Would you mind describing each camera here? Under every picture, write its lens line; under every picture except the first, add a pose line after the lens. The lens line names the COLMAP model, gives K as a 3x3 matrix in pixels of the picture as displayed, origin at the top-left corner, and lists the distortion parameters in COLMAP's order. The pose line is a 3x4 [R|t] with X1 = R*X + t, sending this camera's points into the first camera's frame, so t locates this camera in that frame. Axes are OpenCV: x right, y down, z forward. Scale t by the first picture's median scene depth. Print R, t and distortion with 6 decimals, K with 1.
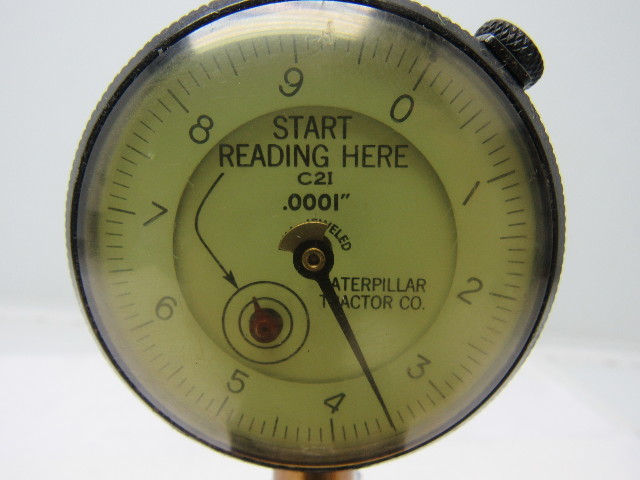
lens RADIAL K [[461.9, 0, 320.0], [0, 461.9, 240.0], [0, 0, 1]] dist [-0.000289, -0.001827]
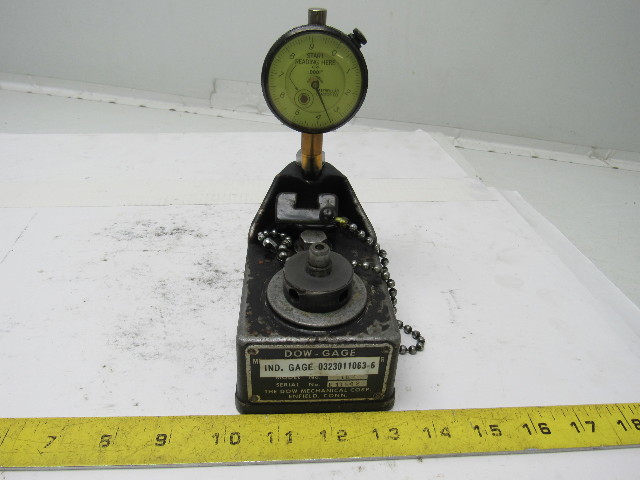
lens RADIAL K [[461.9, 0, 320.0], [0, 461.9, 240.0], [0, 0, 1]] dist [-0.000289, -0.001827]
pose [[0.998796, 0.010315, 0.047952, -0.175151], [-0.028537, 0.917349, 0.397060, -0.385839], [-0.039893, -0.397951, 0.916539, -4.047203]]
